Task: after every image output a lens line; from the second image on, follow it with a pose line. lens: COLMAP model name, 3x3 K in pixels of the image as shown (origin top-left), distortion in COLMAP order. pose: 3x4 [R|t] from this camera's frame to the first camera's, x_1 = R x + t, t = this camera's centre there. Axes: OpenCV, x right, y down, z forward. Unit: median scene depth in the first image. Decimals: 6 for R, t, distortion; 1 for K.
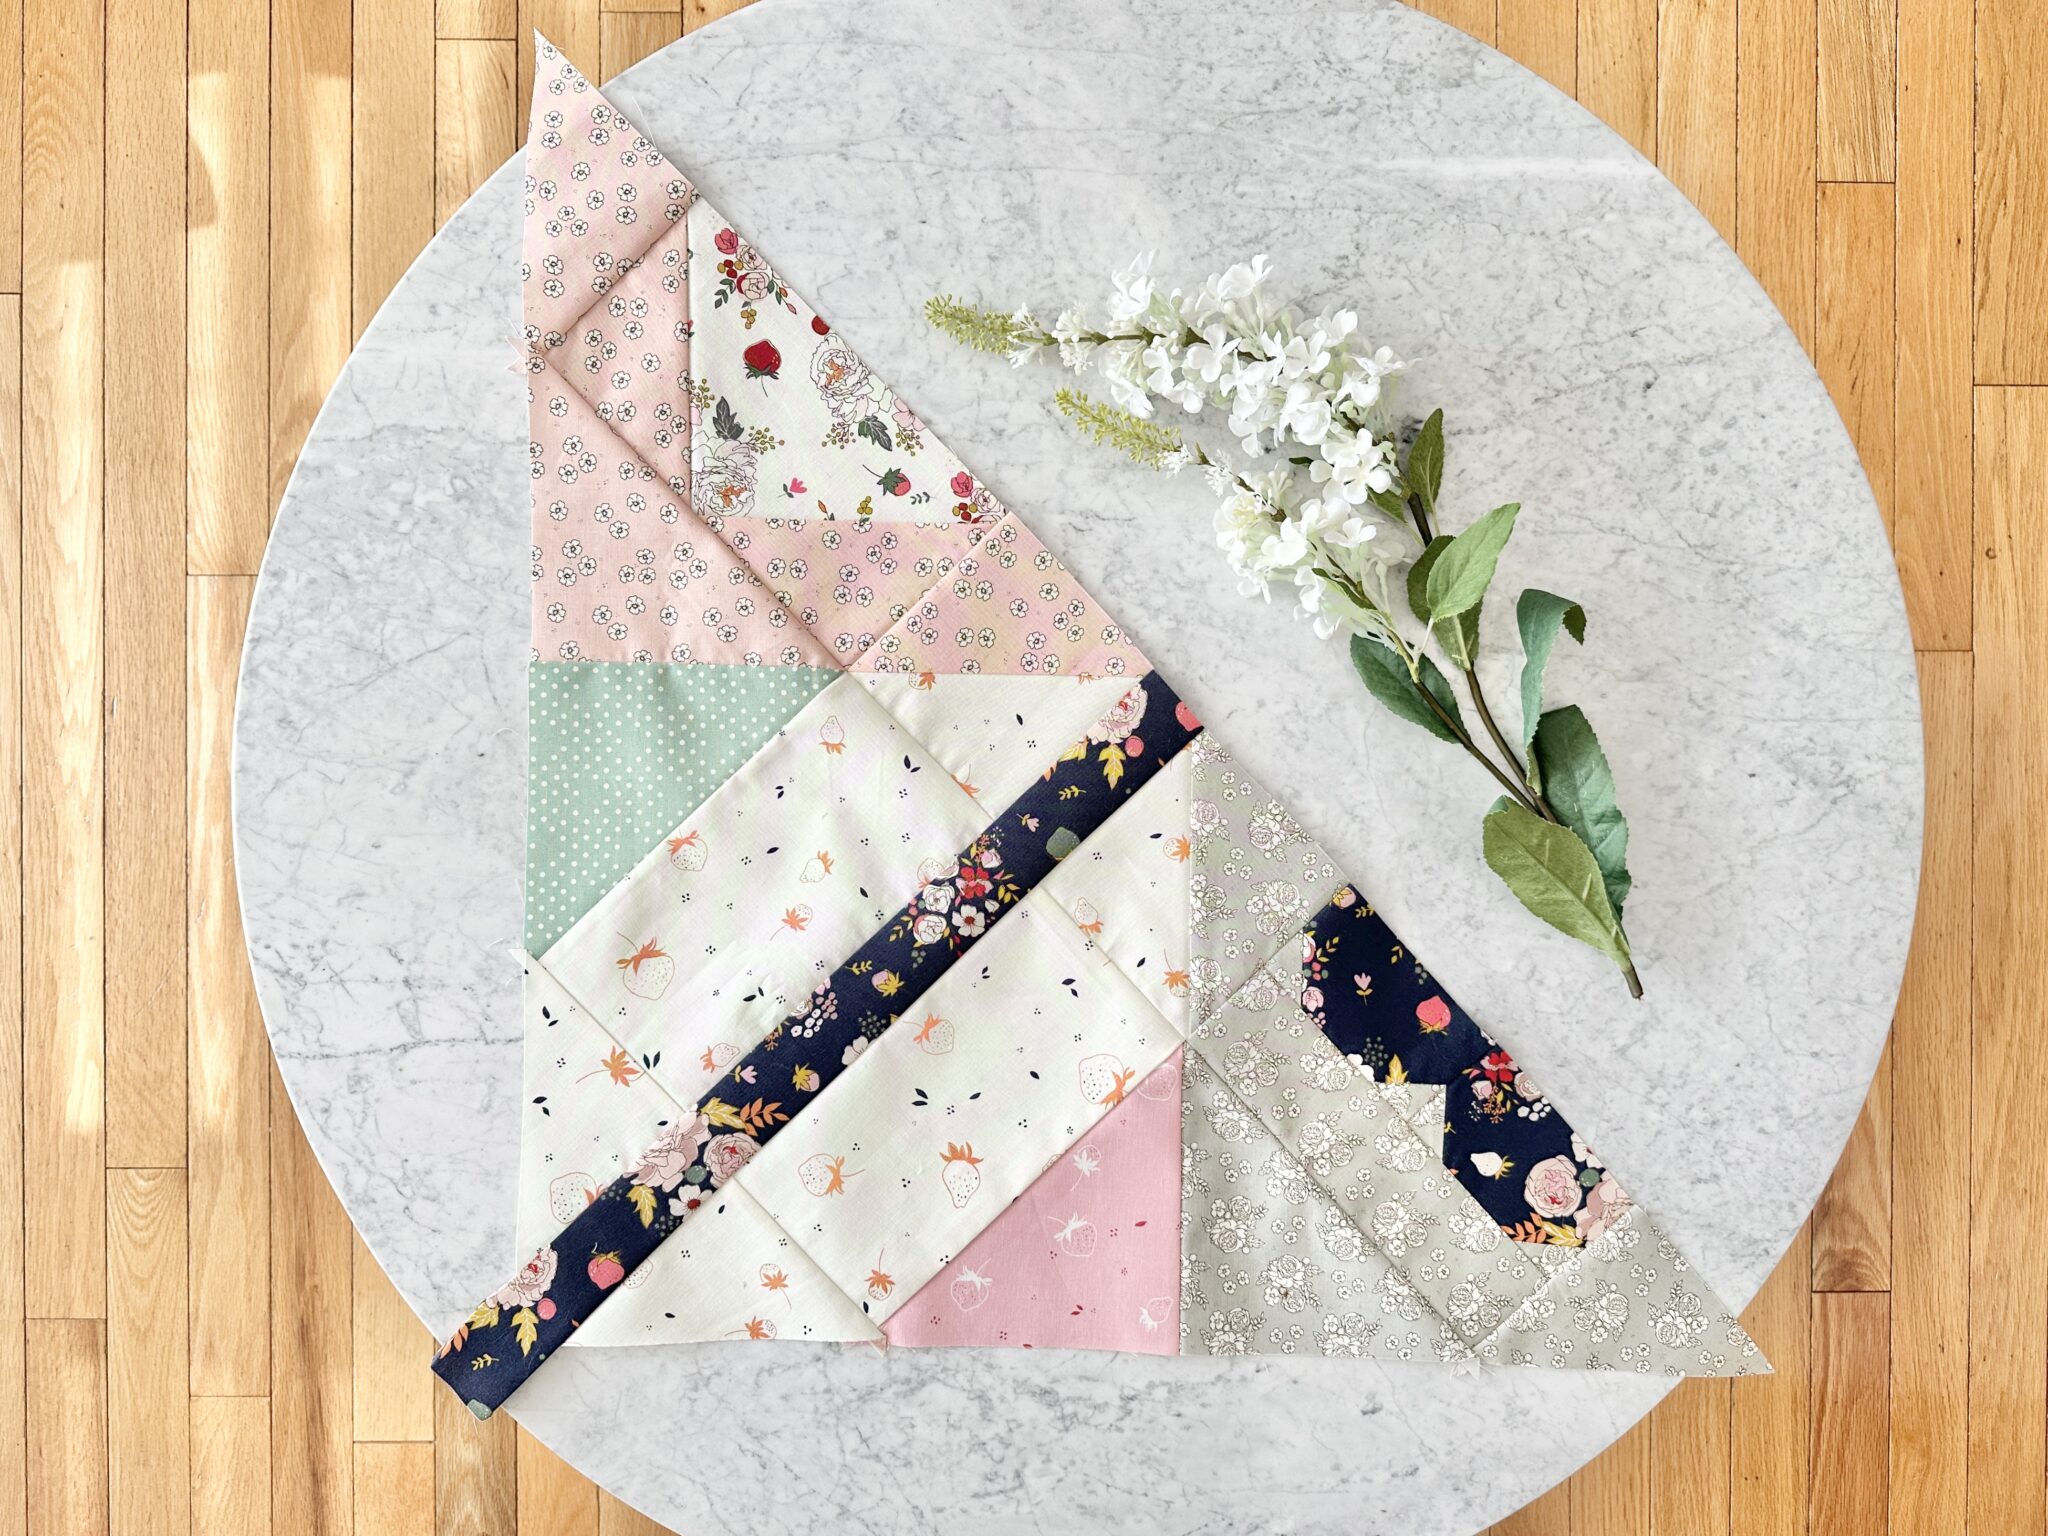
lens RADIAL K [[1421.7, 0, 1023.8], [0, 1421.7, 770.2], [0, 0, 1]] dist [-0.014096, -0.018955]
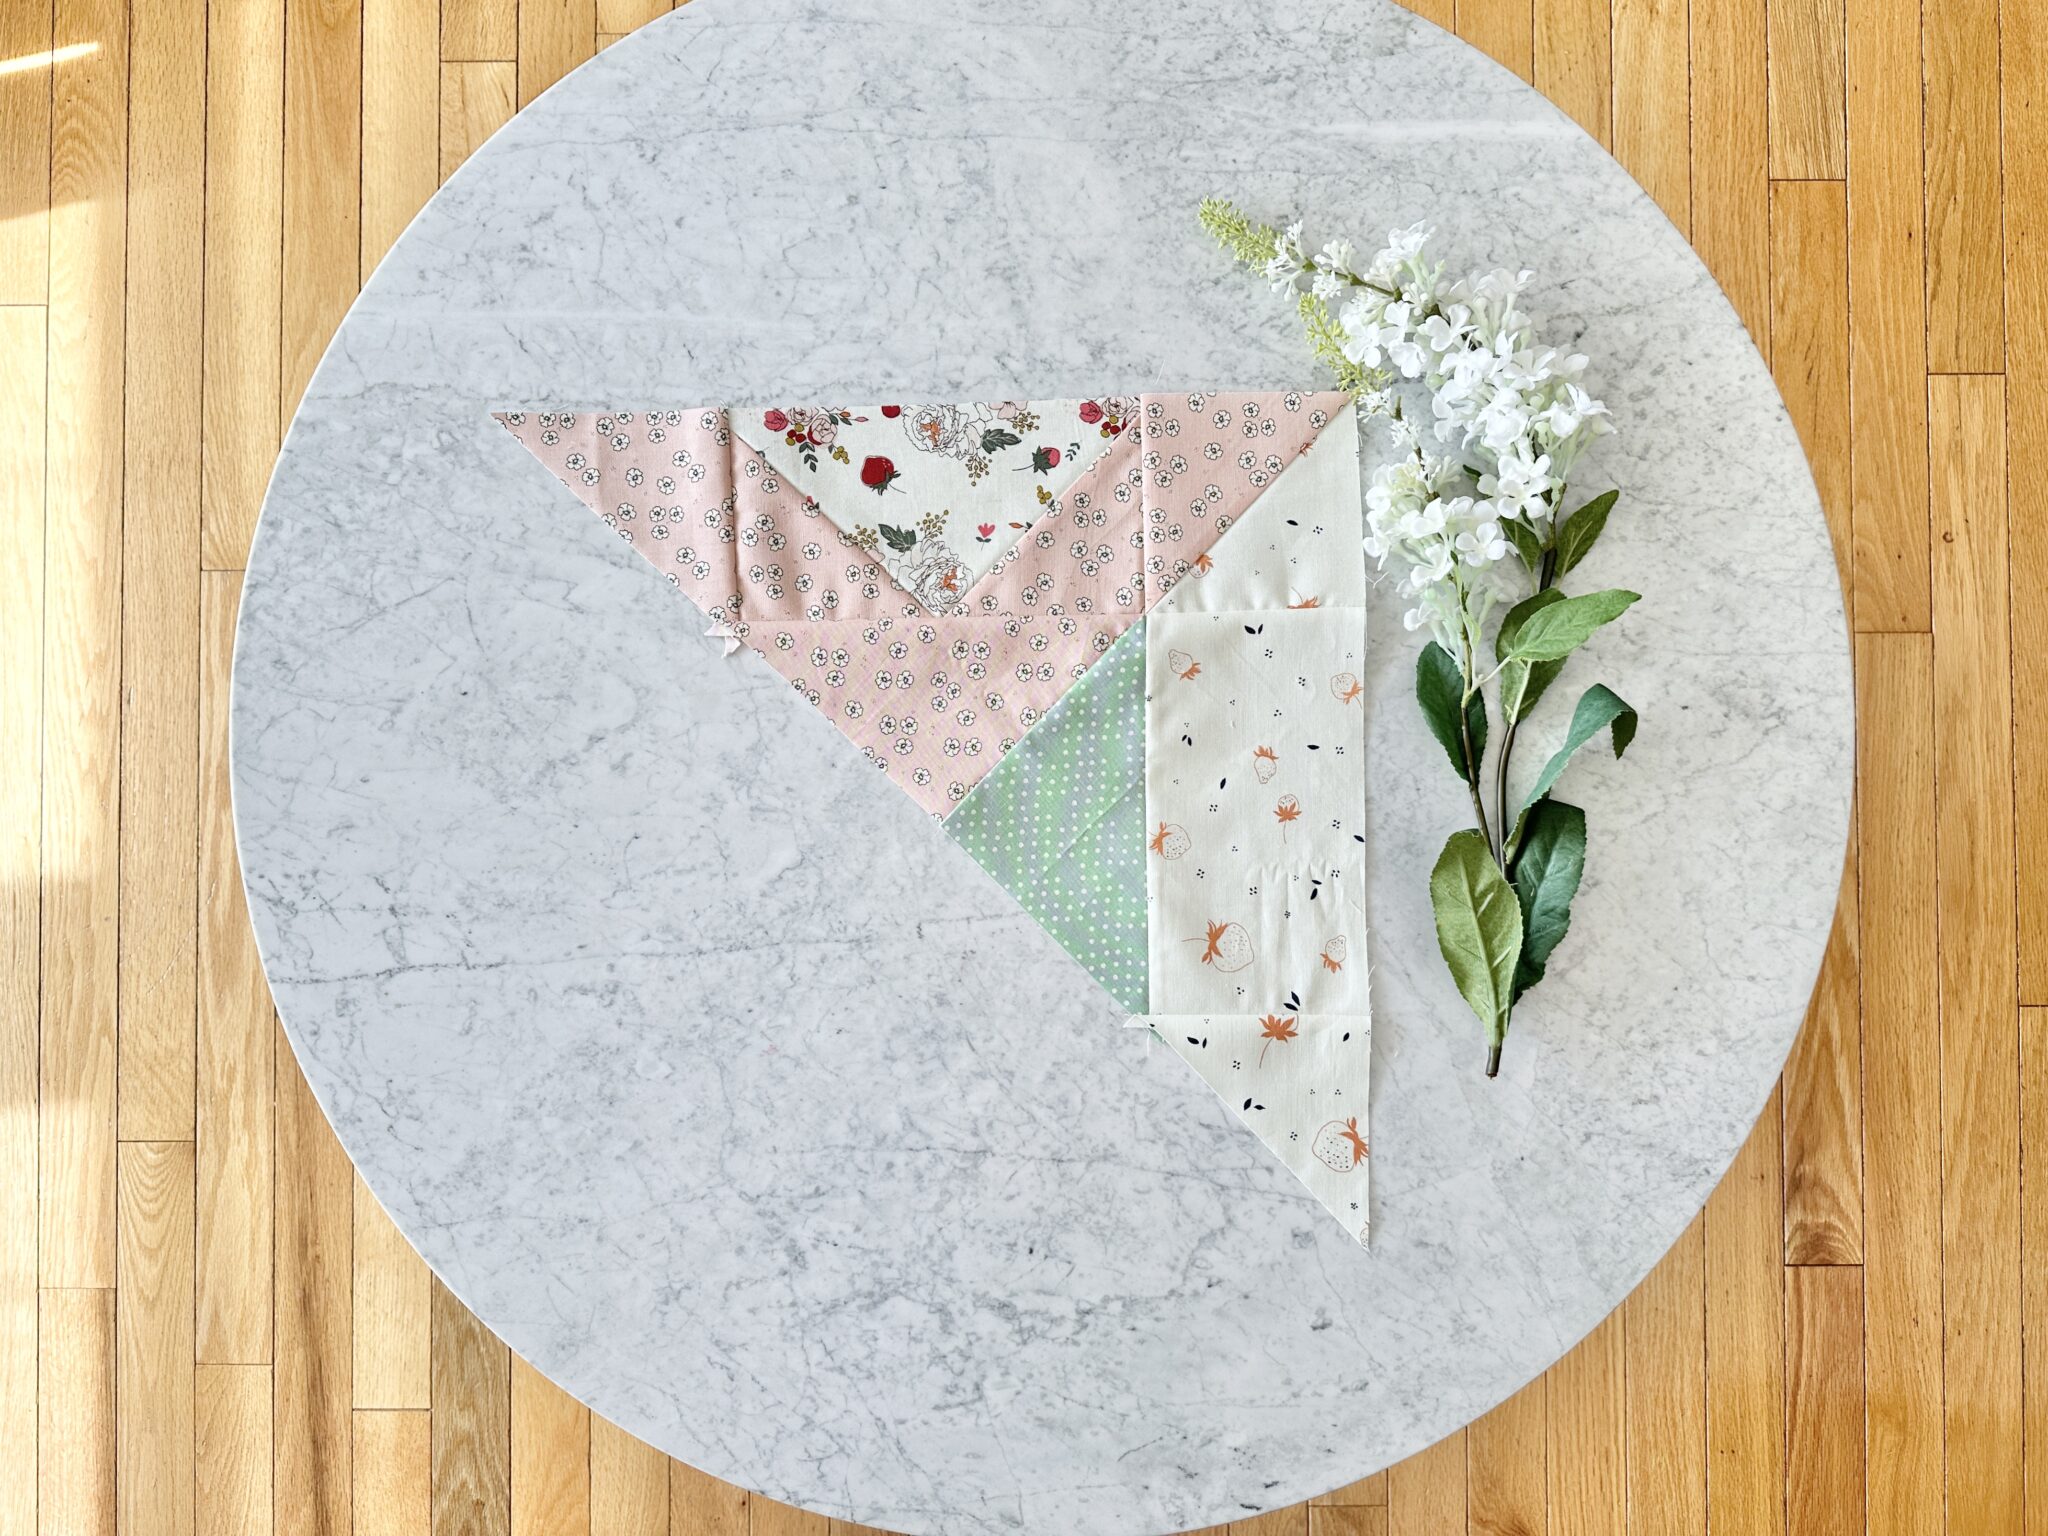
lens RADIAL K [[1421.7, 0, 1036.2], [0, 1421.7, 845.0], [0, 0, 1]] dist [-0.014096, -0.018955]
pose [[0.999856, -0.004850, -0.016238, 0.057161], [0.004505, 0.999766, -0.021168, 0.124472], [0.016336, 0.021092, 0.999644, -0.040939]]
